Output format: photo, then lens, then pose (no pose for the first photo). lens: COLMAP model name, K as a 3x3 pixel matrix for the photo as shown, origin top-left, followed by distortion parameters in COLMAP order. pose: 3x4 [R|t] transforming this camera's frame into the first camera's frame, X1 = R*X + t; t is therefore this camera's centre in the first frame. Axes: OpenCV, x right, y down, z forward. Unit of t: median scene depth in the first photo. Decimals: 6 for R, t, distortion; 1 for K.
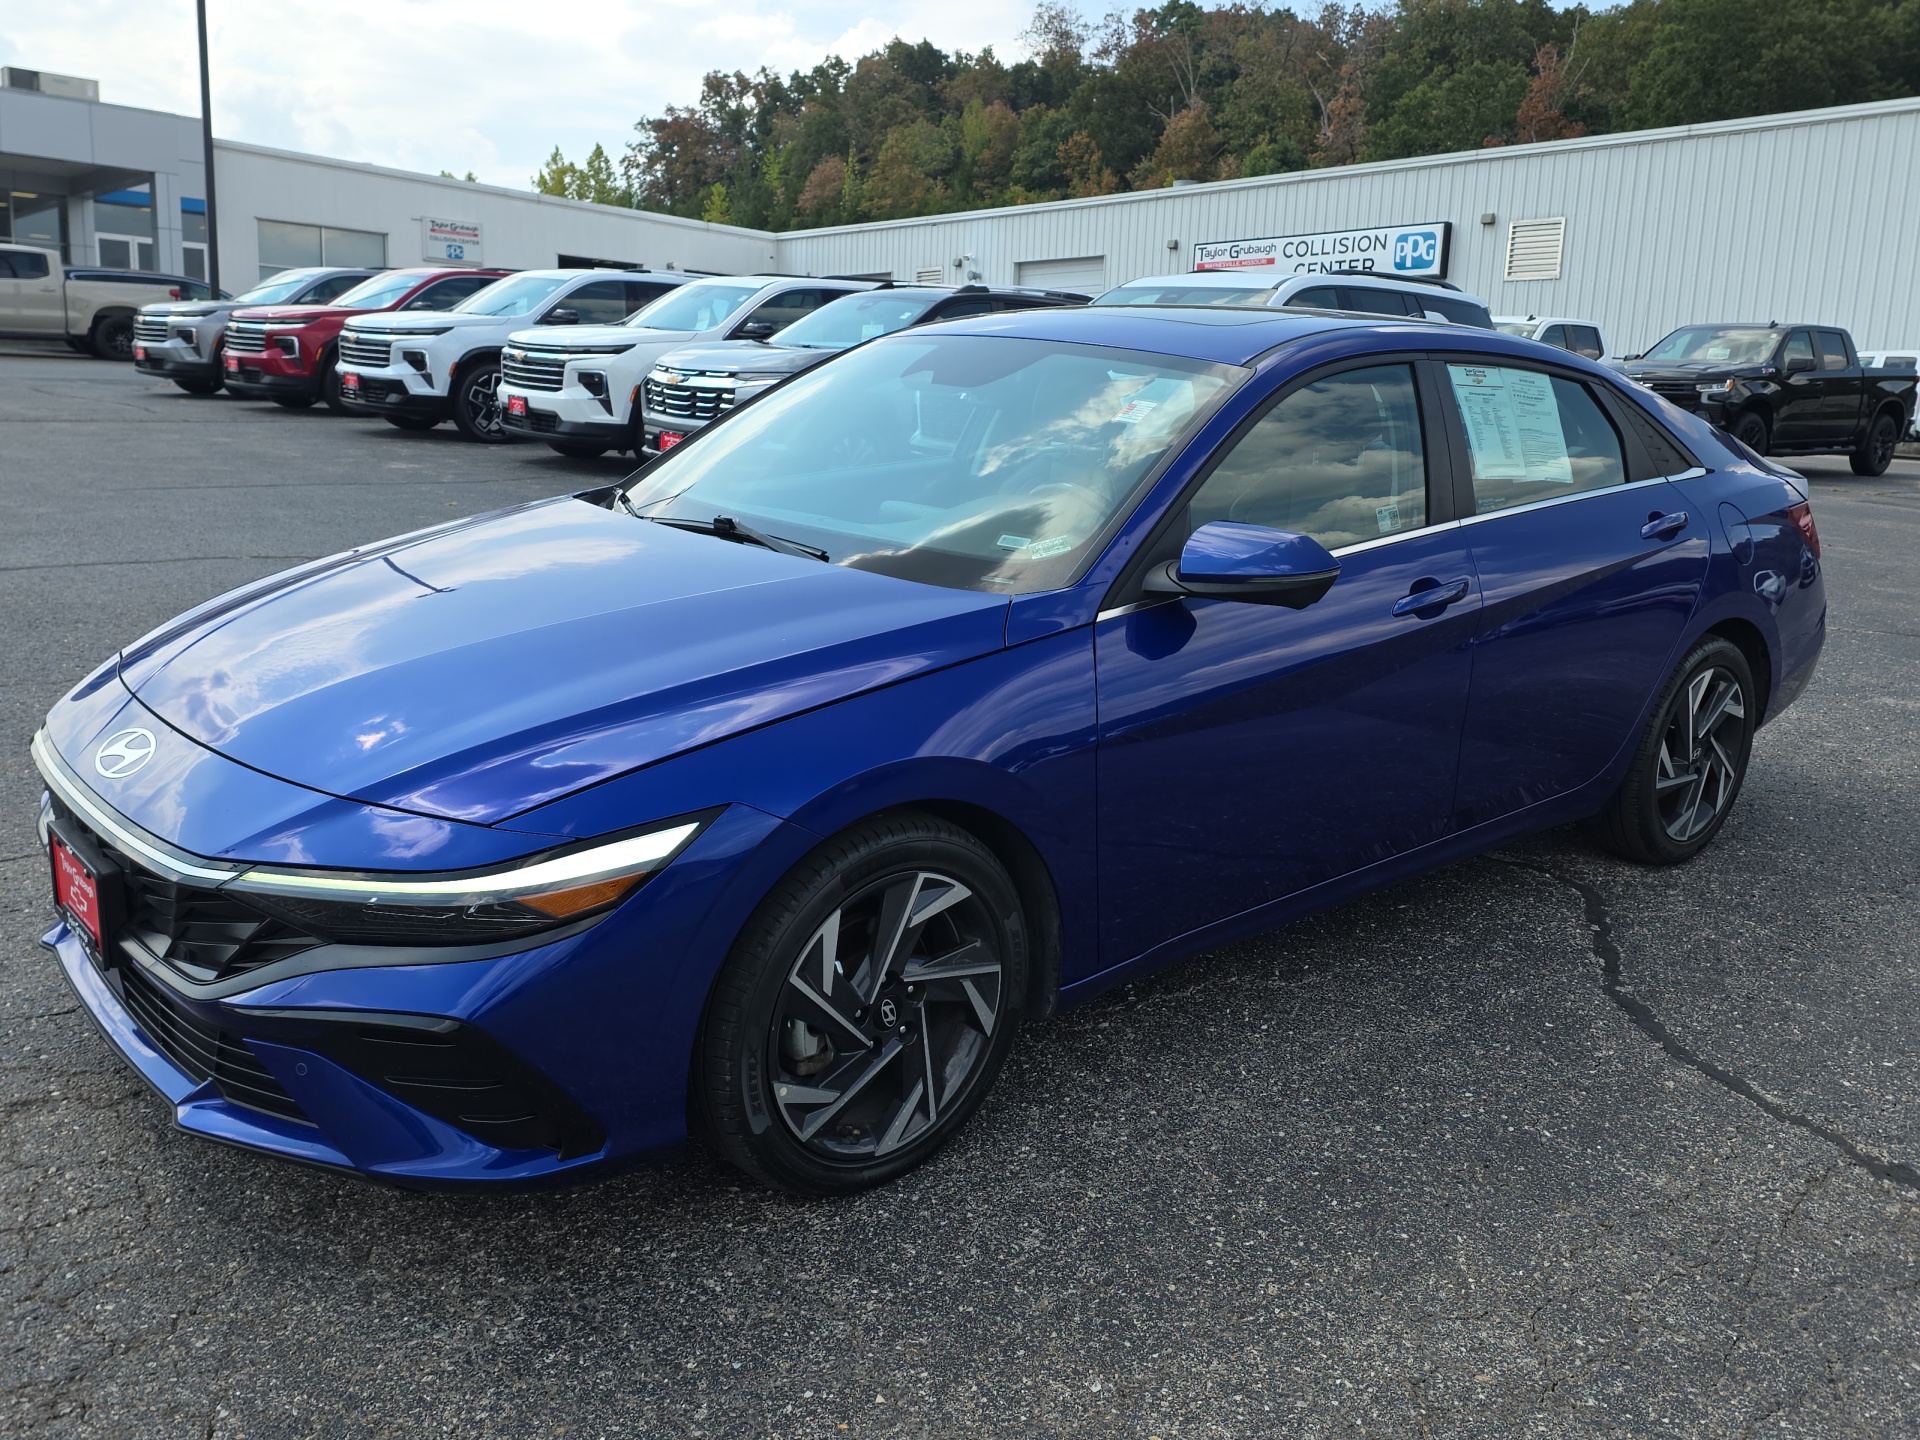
lens RADIAL K [[1605.0, 0, 966.9], [0, 1605.0, 720.3], [0, 0, 1]] dist [0.072033, -0.069398]
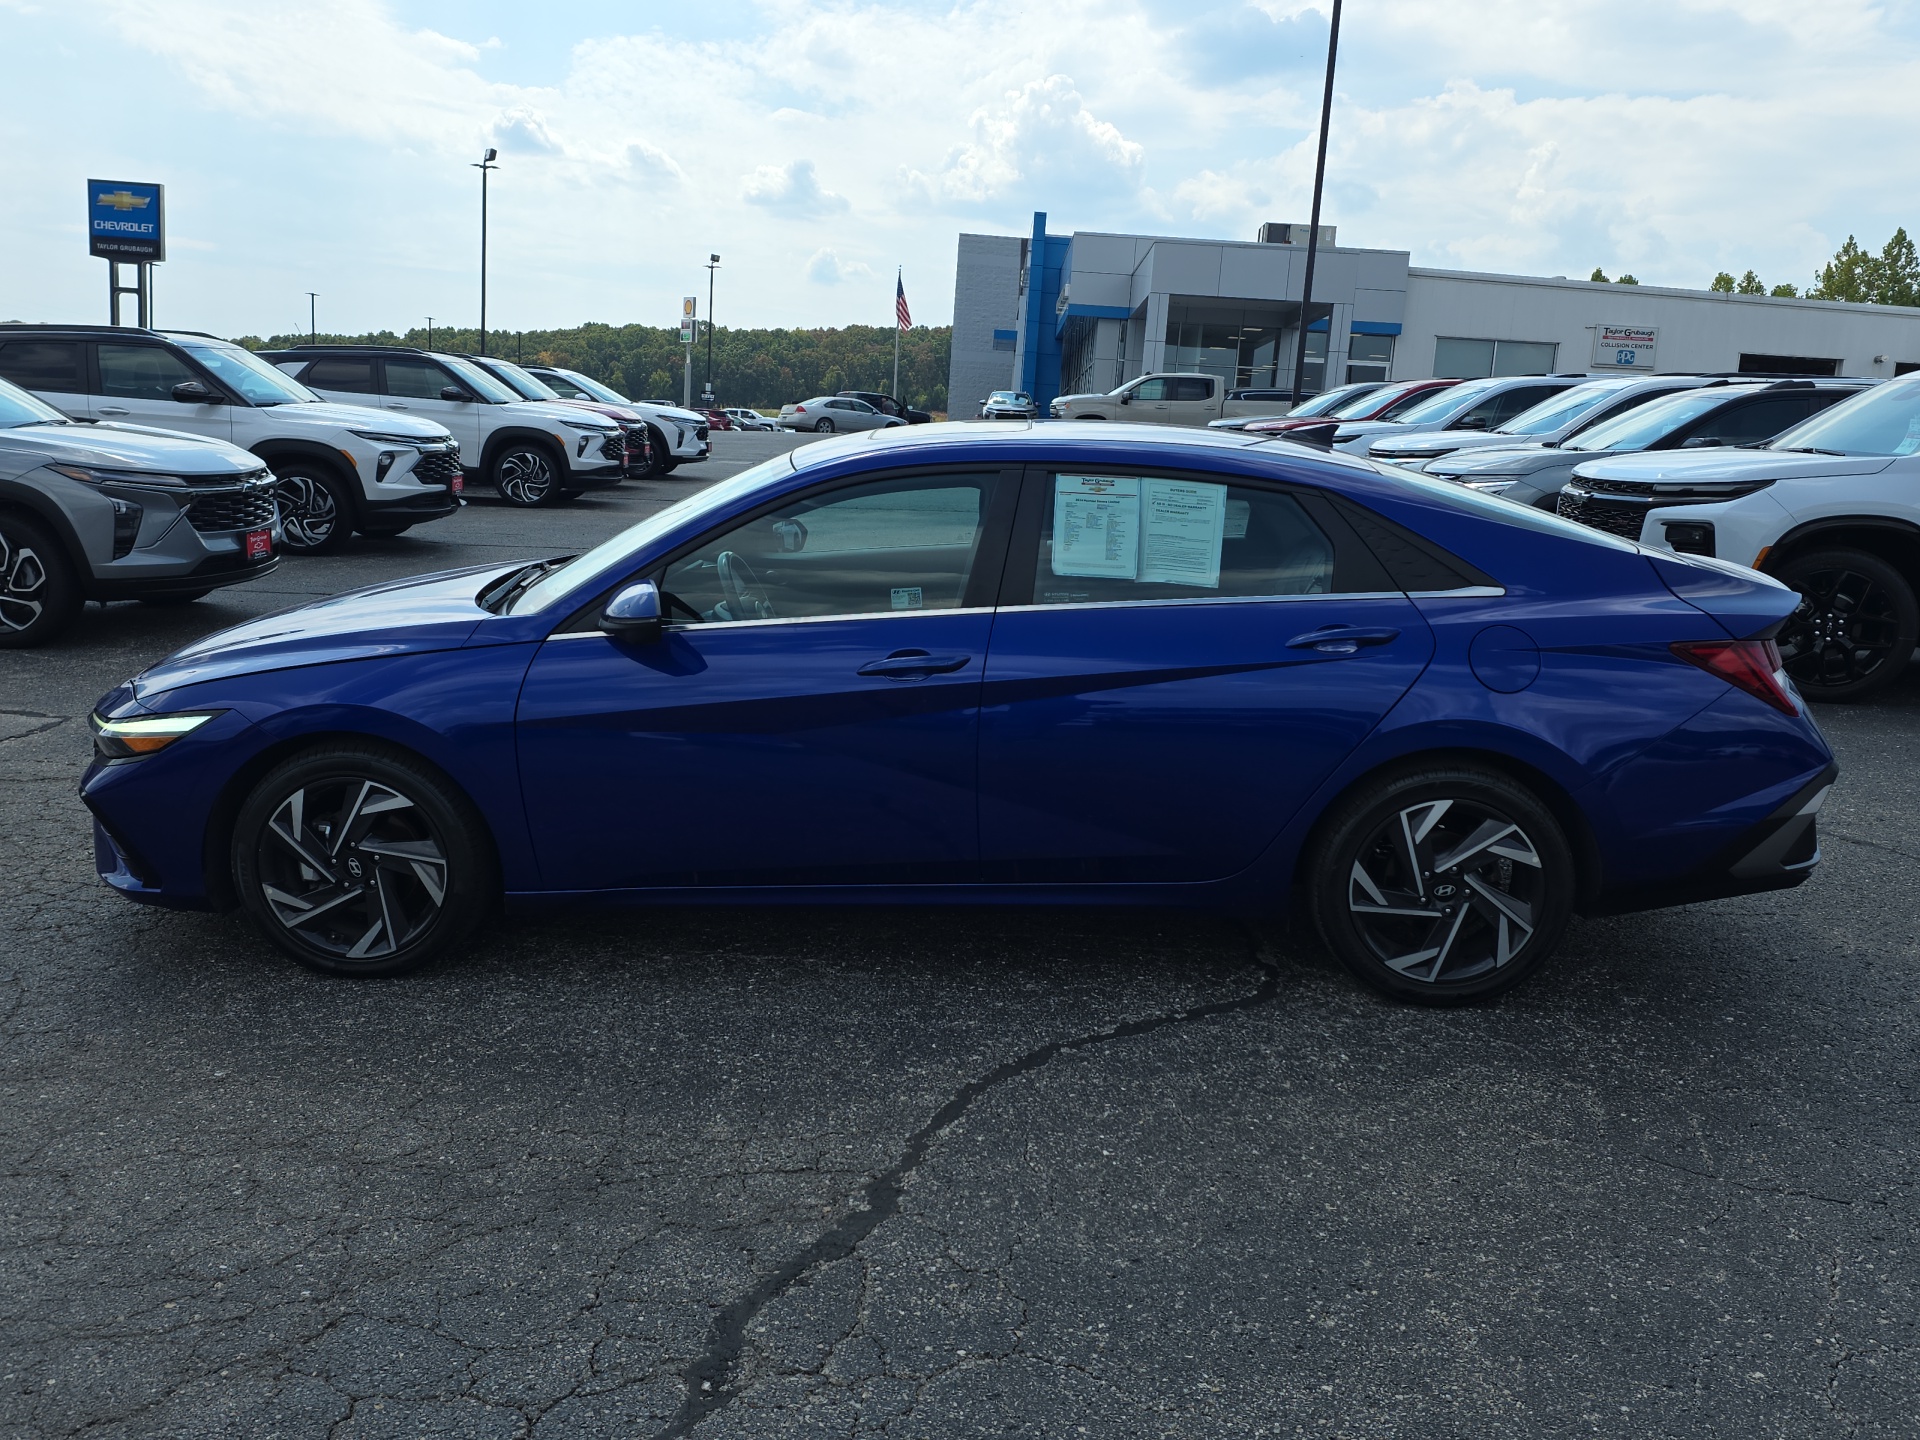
lens RADIAL K [[1605.0, 0, 974.5], [0, 1605.0, 727.0], [0, 0, 1]] dist [0.072033, -0.069398]
pose [[0.732414, 0.118157, -0.670529, 1.011012], [-0.156404, 0.987688, 0.003207, -0.038567], [0.662652, 0.102525, 0.741876, 0.141484]]
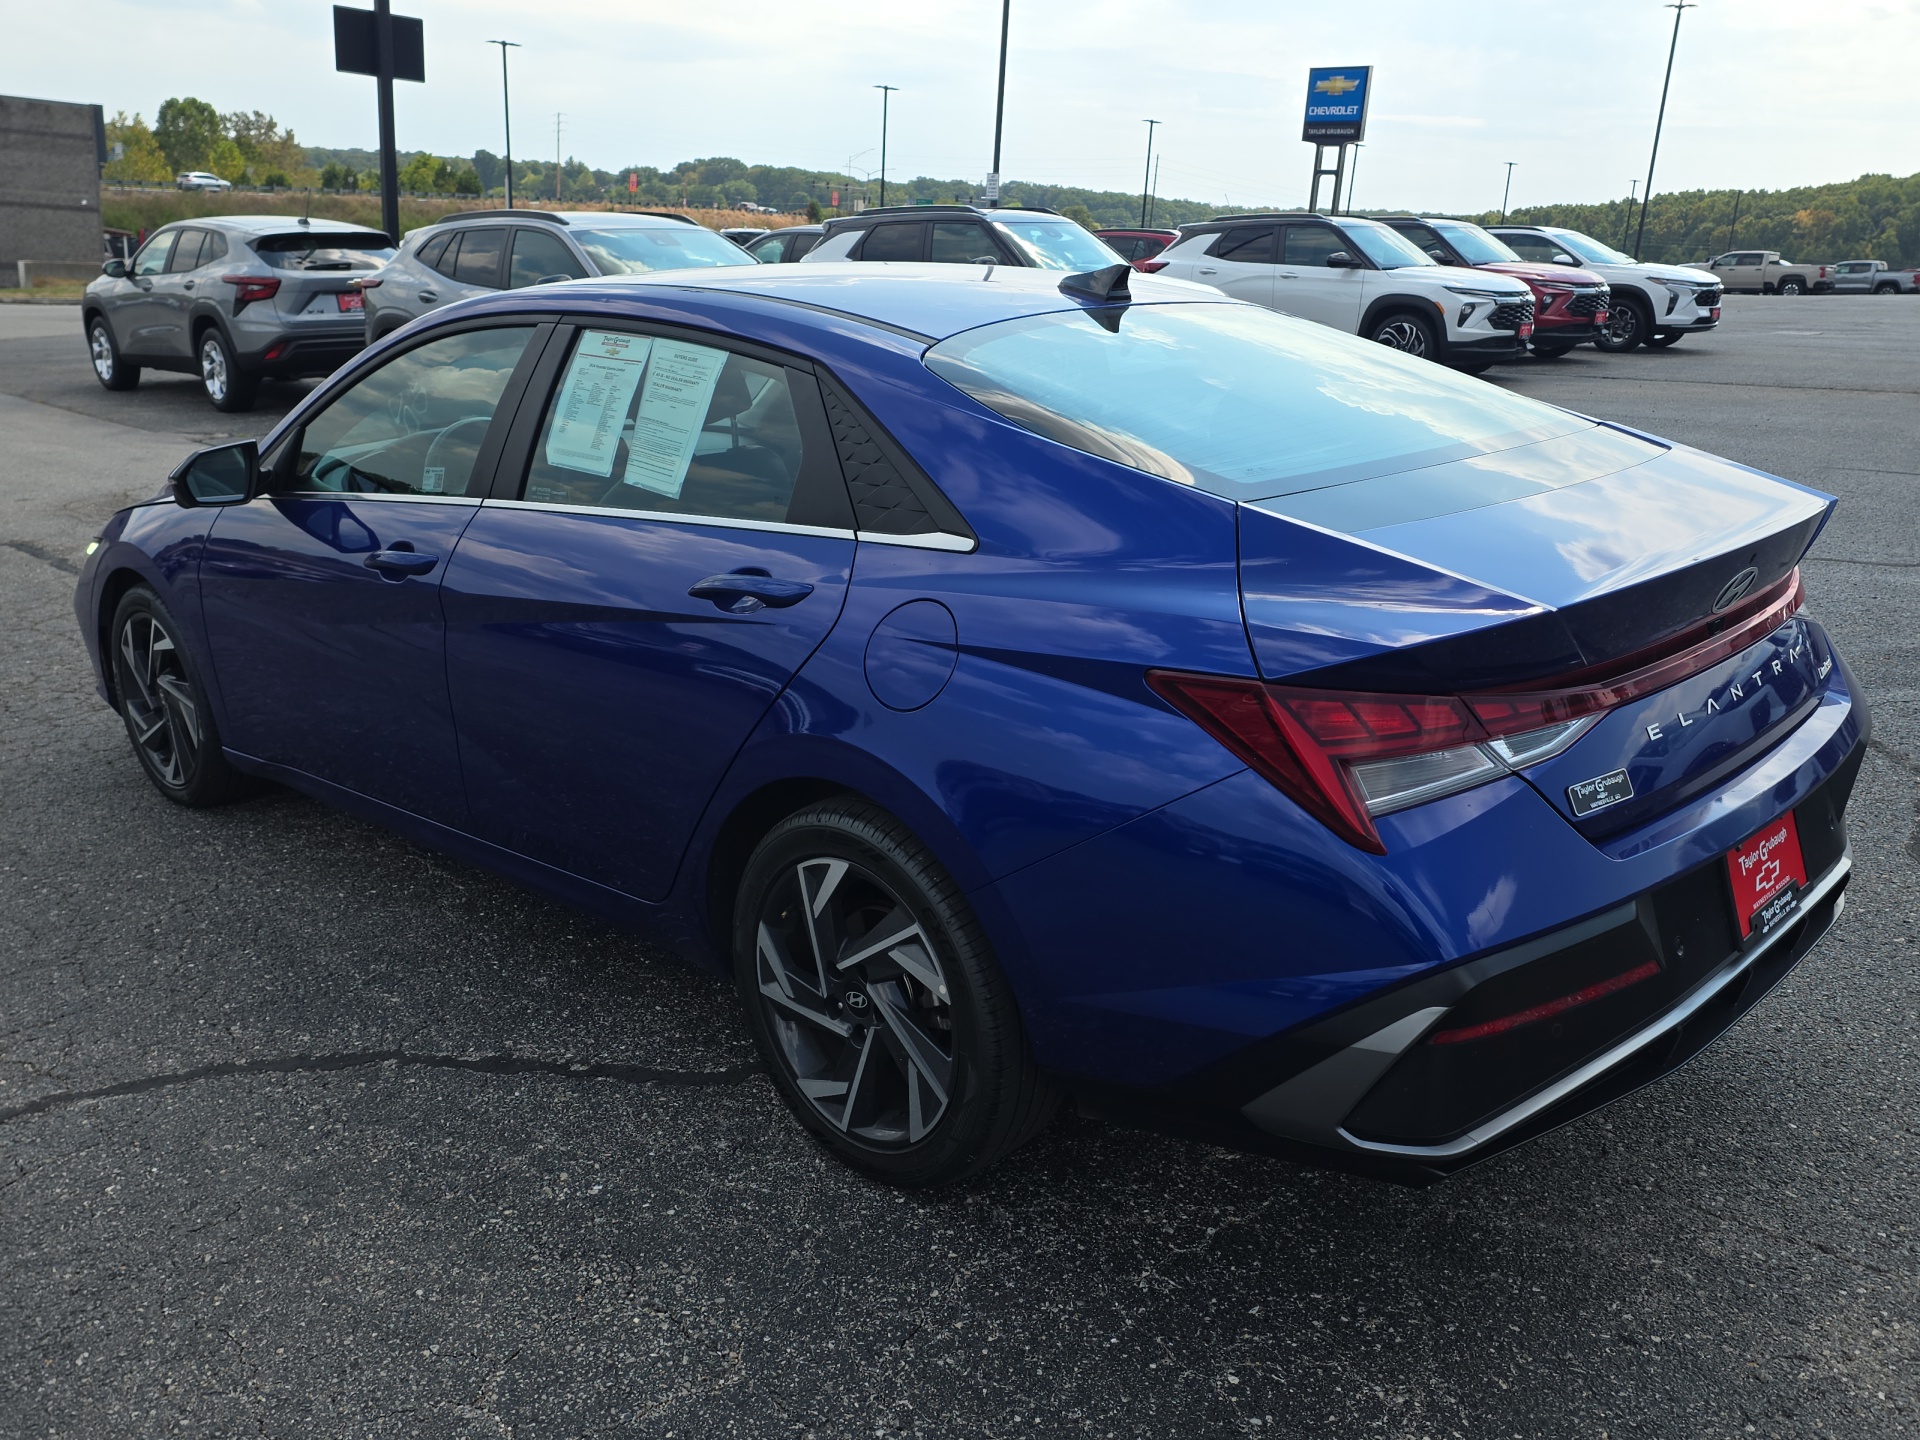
lens RADIAL K [[1605.0, 0, 979.5], [0, 1605.0, 723.9], [0, 0, 1]] dist [0.072033, -0.069398]
pose [[0.095431, 0.243643, -0.965159, 1.171211], [-0.229750, 0.948797, 0.216796, -0.251218], [0.968560, 0.201056, 0.146522, 1.097784]]
